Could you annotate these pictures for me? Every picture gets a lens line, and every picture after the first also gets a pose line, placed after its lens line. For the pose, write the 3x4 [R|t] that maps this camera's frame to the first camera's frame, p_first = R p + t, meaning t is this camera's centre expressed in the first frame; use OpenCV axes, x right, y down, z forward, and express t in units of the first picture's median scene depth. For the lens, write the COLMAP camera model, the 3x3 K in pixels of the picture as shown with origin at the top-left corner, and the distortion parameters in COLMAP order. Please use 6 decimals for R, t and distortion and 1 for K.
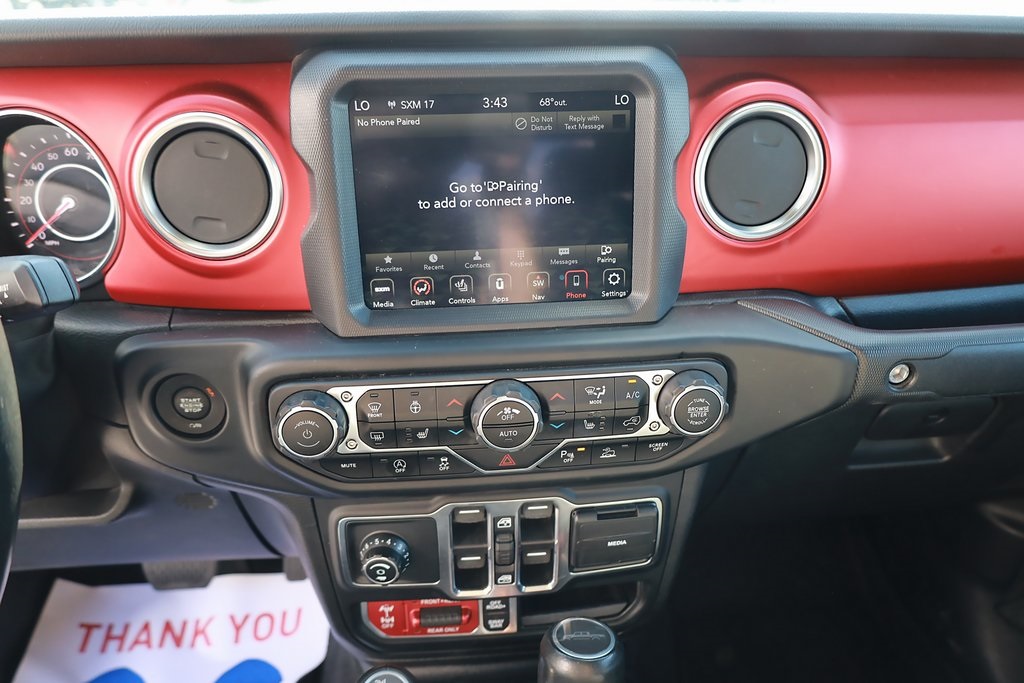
lens RADIAL K [[711.8, 0, 512.0], [0, 711.8, 341.5], [0, 0, 1]] dist [-0.006060, -0.001068]
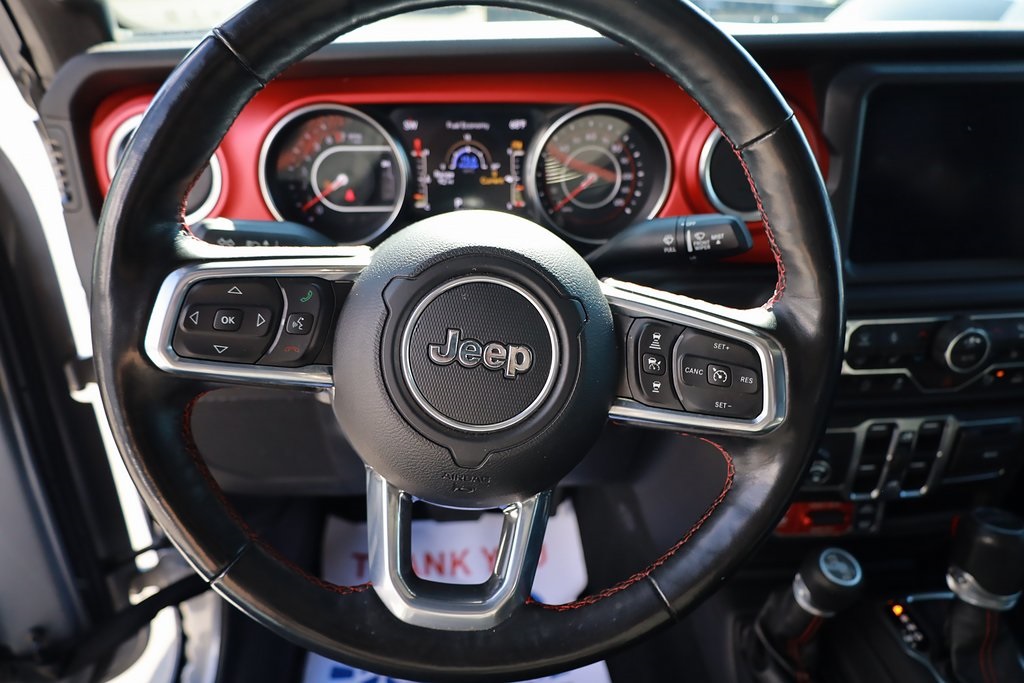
lens RADIAL K [[700.7, 0, 515.5], [0, 700.7, 328.9], [0, 0, 1]] dist [-0.007871, -0.000454]
pose [[0.999904, 0.009160, 0.010365, -0.802442], [-0.009176, 0.999957, 0.001485, 0.077173], [-0.010351, -0.001580, 0.999945, -0.254071]]
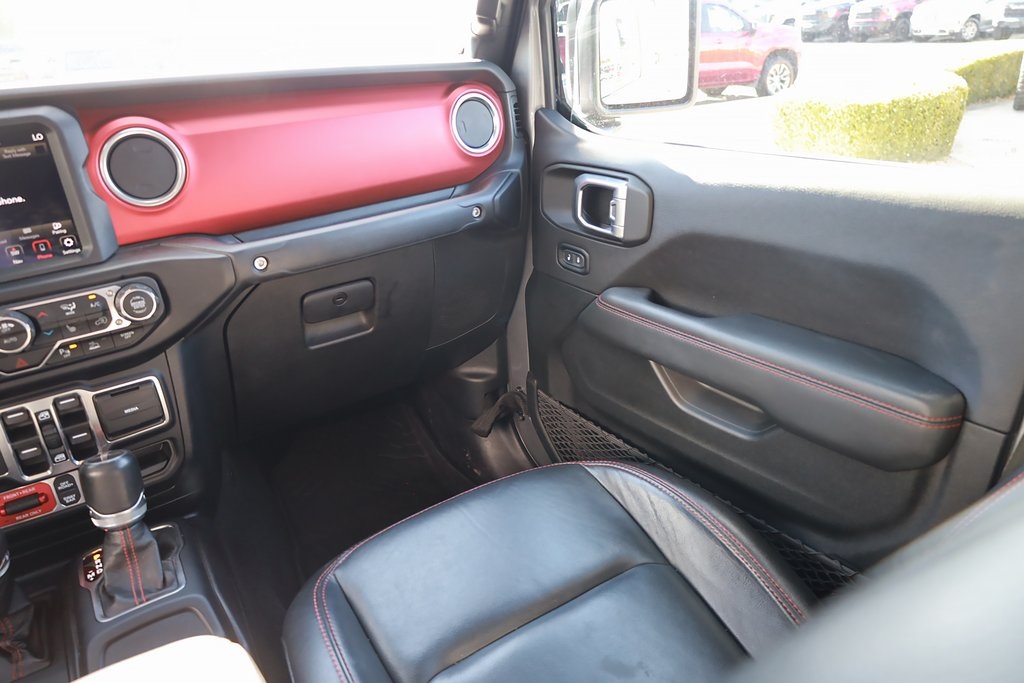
lens RADIAL K [[690.6, 0, 512.0], [0, 690.6, 341.5], [0, 0, 1]] dist [-0.019482, 0.003434]
pose [[0.878937, -0.243455, 0.410121, 0.344712], [0.276609, 0.960719, -0.022508, 0.461667], [-0.388531, 0.133226, 0.911754, -0.837084]]
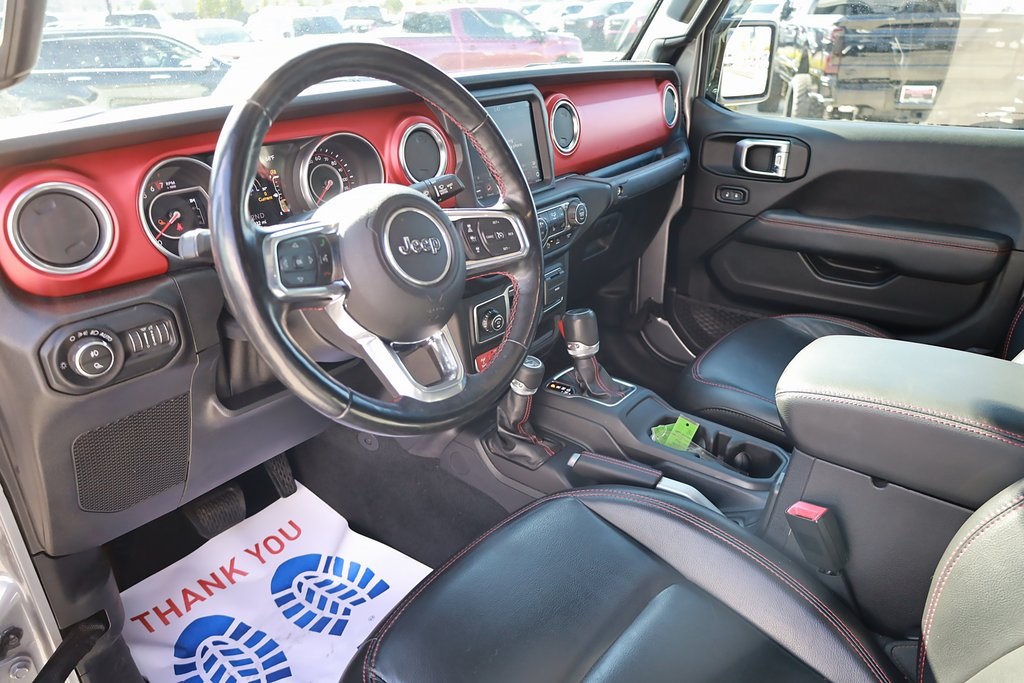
lens RADIAL K [[703.4, 0, 512.0], [0, 703.4, 341.5], [0, 0, 1]] dist [-0.032384, 0.092579]
pose [[0.686722, -0.308053, 0.658420, -1.749435], [0.352755, 0.933191, 0.068692, 0.264699], [-0.635592, 0.185089, 0.749510, -0.700960]]
